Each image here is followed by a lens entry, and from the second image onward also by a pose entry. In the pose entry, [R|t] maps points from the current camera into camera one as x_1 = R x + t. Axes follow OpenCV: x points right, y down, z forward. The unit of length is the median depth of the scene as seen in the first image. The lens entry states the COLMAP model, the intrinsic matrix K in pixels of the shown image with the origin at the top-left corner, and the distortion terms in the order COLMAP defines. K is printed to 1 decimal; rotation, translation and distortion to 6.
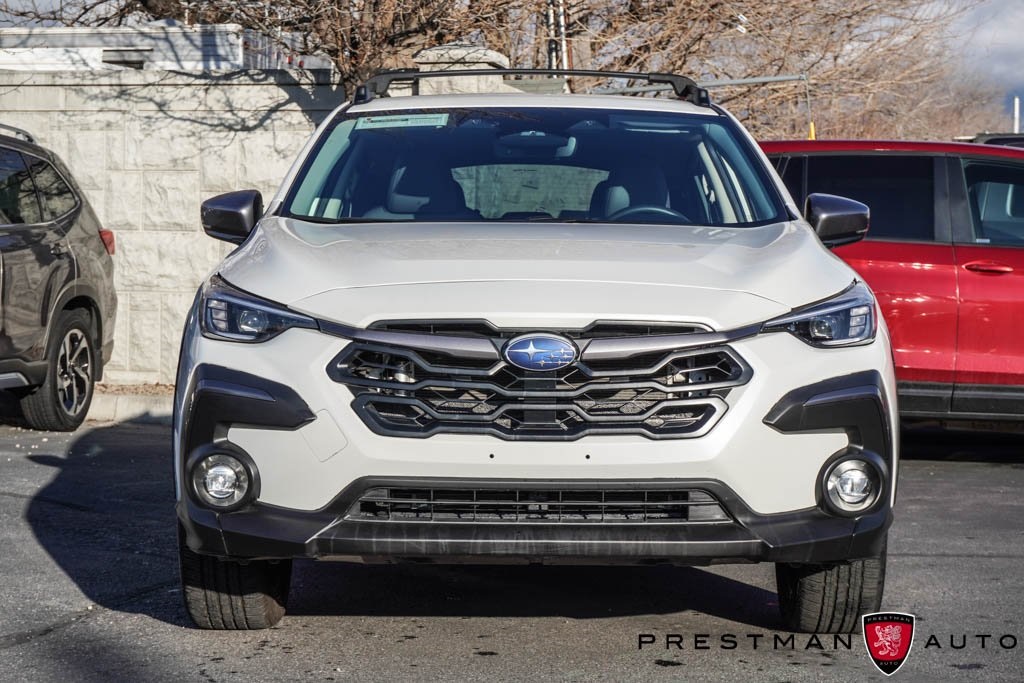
lens RADIAL K [[2126.4, 0, 512.5], [0, 2126.4, 339.9], [0, 0, 1]] dist [0.037015, 0.000000]
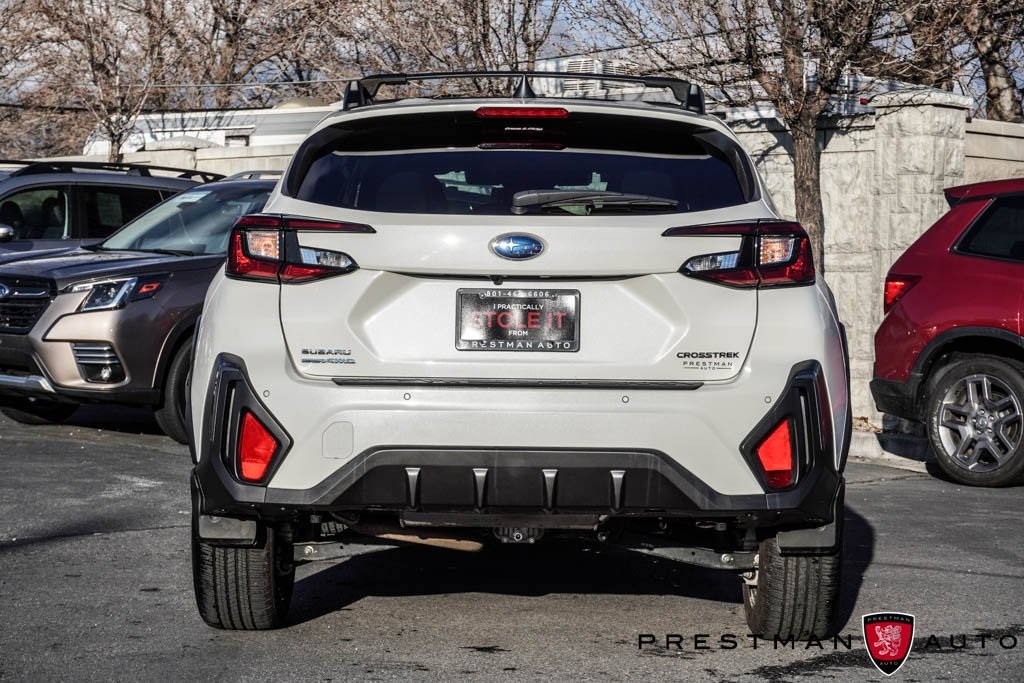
lens RADIAL K [[2126.4, 0, 504.4], [0, 2126.4, 347.8], [0, 0, 1]] dist [0.037015, 0.000000]
pose [[0.852403, 0.017610, -0.522589, 0.353171], [-0.022228, 0.999750, -0.002566, -0.001327], [0.522413, 0.013804, 0.852581, -0.014328]]
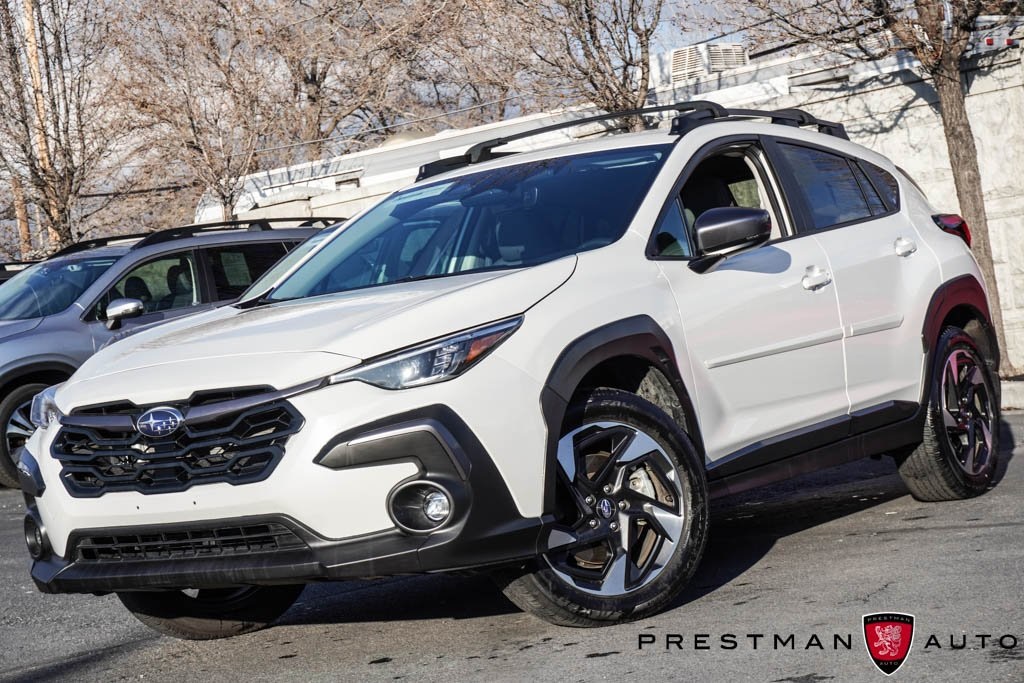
lens RADIAL K [[2053.6, 0, 515.2], [0, 2053.6, 337.9], [0, 0, 1]] dist [0.034077, 0.000000]
pose [[0.821884, -0.113511, -0.558232, 0.286801], [0.123051, 0.992187, -0.020583, 0.002406], [0.556207, -0.051774, 0.829430, 0.039004]]
